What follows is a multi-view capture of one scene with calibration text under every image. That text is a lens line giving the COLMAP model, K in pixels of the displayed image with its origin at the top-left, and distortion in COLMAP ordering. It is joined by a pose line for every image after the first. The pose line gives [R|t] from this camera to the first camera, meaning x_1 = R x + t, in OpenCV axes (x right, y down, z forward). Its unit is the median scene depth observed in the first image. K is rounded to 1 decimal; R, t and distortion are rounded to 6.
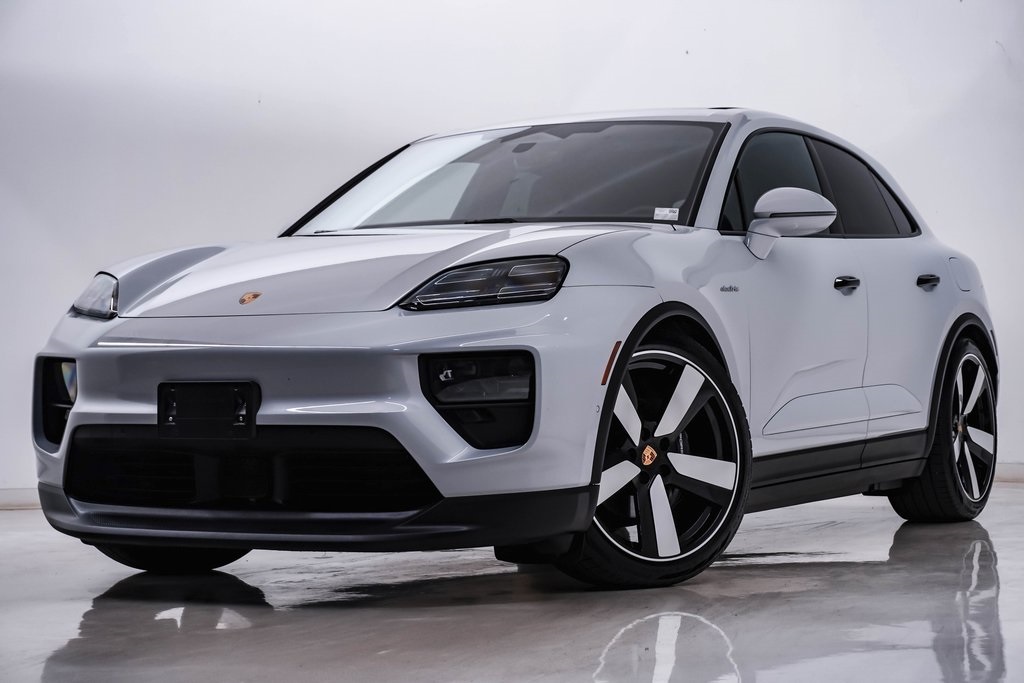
lens RADIAL K [[2244.5, 0, 513.1], [0, 2244.5, 340.1], [0, 0, 1]] dist [-0.015919, 0.000000]
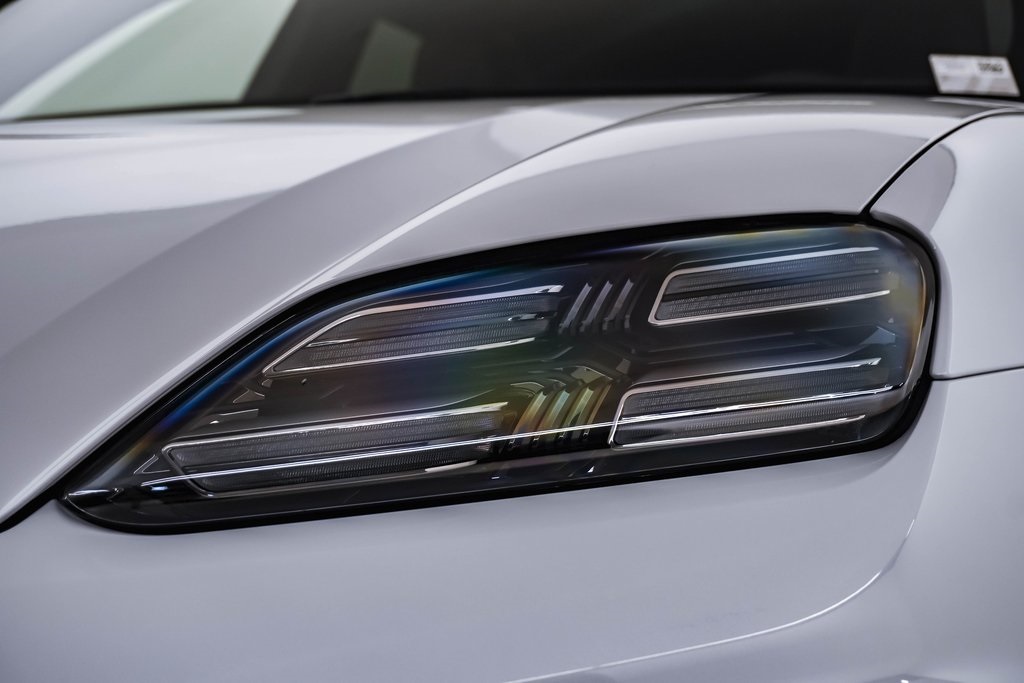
lens RADIAL K [[2244.5, 0, 511.3], [0, 2244.5, 340.7], [0, 0, 1]] dist [-0.015919, 0.000000]
pose [[0.990821, -0.013438, 0.134511, -0.039689], [0.011031, 0.999766, 0.018621, -0.030952], [-0.134730, -0.016967, 0.990737, 0.818765]]
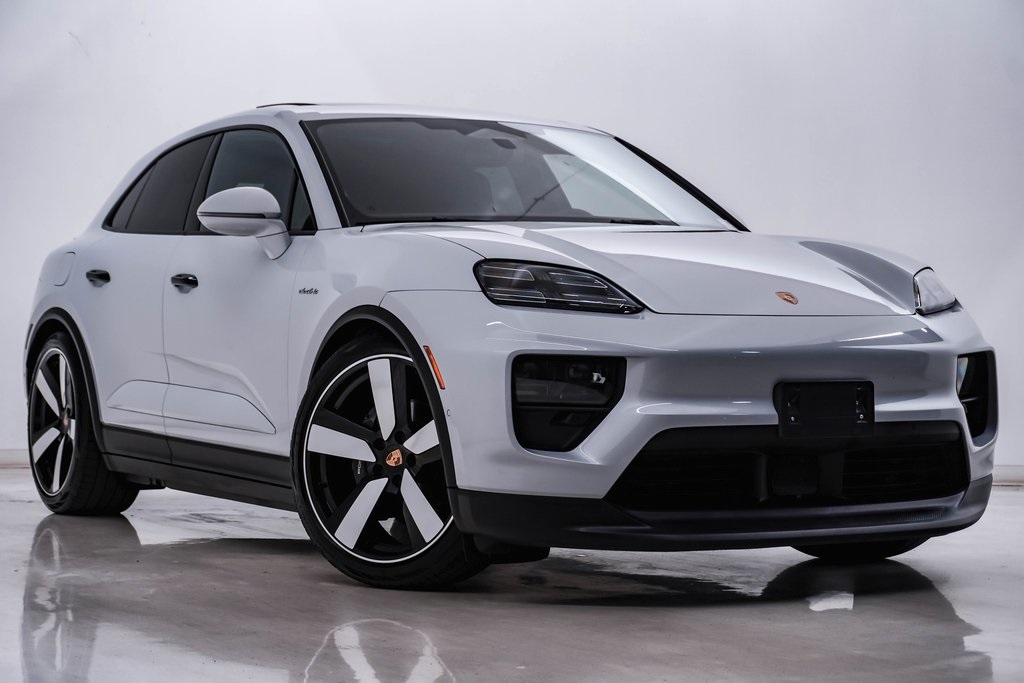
lens RADIAL K [[2244.5, 0, 514.2], [0, 2244.5, 341.9], [0, 0, 1]] dist [-0.015919, 0.000000]
pose [[0.502757, 0.007685, 0.864393, -1.089591], [-0.017650, 0.999843, 0.001377, 0.002169], [-0.864247, -0.015949, 0.502814, 0.620447]]
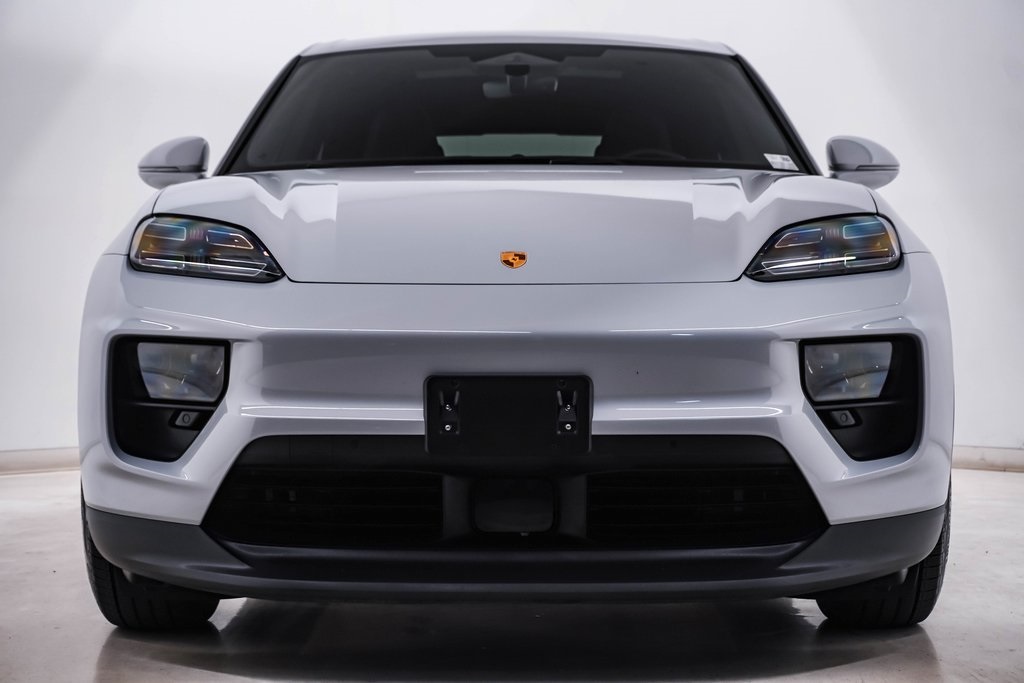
lens RADIAL K [[2244.5, 0, 512.8], [0, 2244.5, 340.3], [0, 0, 1]] dist [-0.015919, 0.000000]
pose [[0.869195, 0.001268, 0.494468, -0.496083], [-0.014979, 0.999605, 0.023768, -0.009936], [-0.494242, -0.028066, 0.868871, 0.376421]]
